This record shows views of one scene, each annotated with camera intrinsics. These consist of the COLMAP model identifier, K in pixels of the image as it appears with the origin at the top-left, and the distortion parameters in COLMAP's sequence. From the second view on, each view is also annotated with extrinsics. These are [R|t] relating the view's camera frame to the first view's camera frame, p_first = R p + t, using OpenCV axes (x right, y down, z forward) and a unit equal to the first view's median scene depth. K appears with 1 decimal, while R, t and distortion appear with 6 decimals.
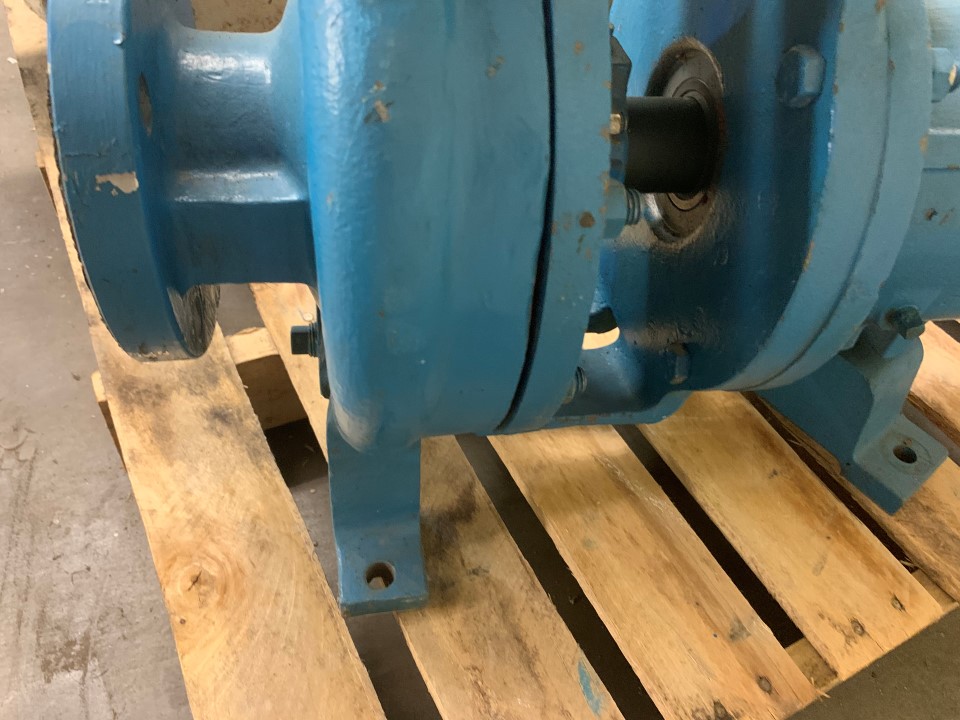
lens RADIAL K [[712.4, 0, 480.0], [0, 712.4, 360.0], [0, 0, 1]] dist [0.000746, -0.031957]
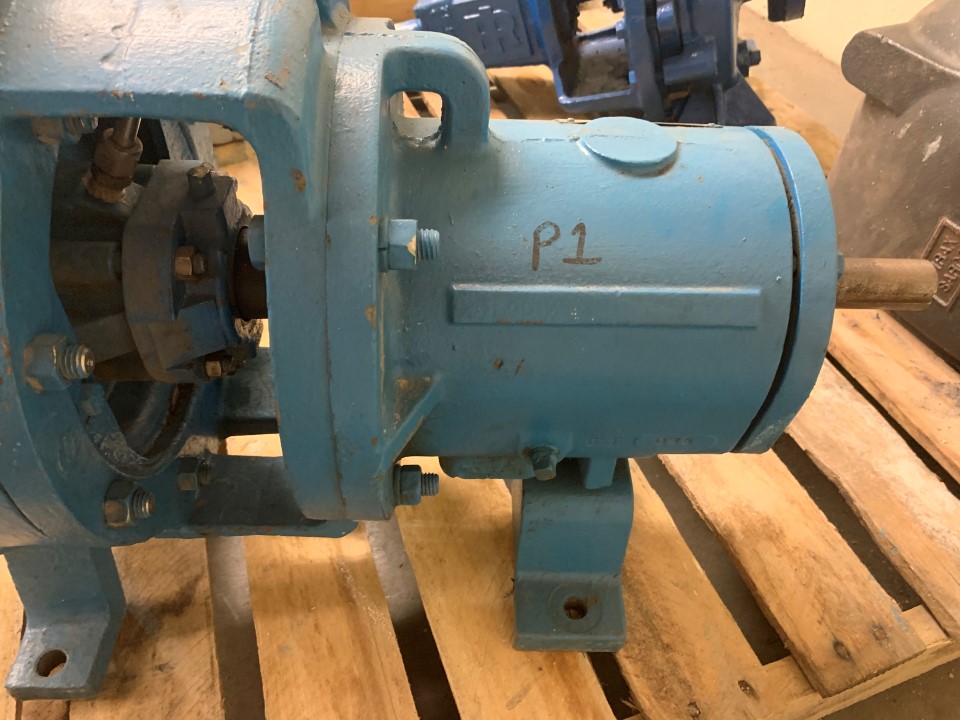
lens RADIAL K [[712.4, 0, 480.0], [0, 712.4, 360.0], [0, 0, 1]] dist [0.000746, -0.031957]
pose [[0.992329, 0.058508, -0.108905, 0.501690], [-0.065665, 0.995829, -0.063341, -0.103022], [0.104744, 0.070006, 0.992032, 0.001564]]
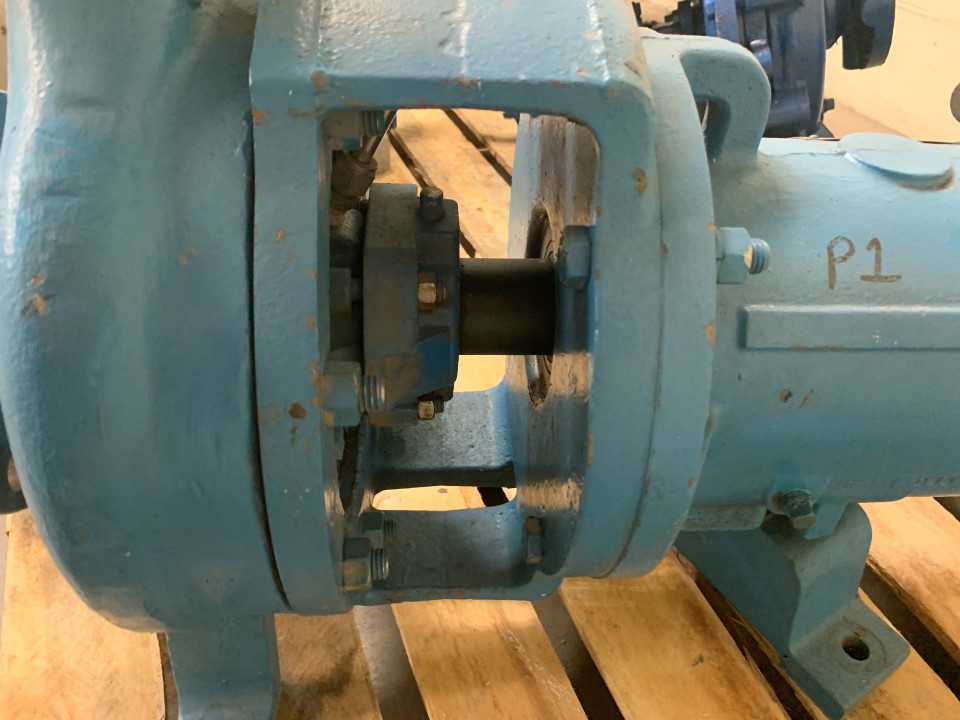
lens RADIAL K [[718.0, 0, 480.0], [0, 718.0, 360.0], [0, 0, 1]] dist [-0.019100, -0.000339]
pose [[0.994121, 0.033008, -0.103119, 0.241929], [-0.048432, 0.987368, -0.150858, -0.067270], [0.096837, 0.154966, 0.983162, 0.049364]]
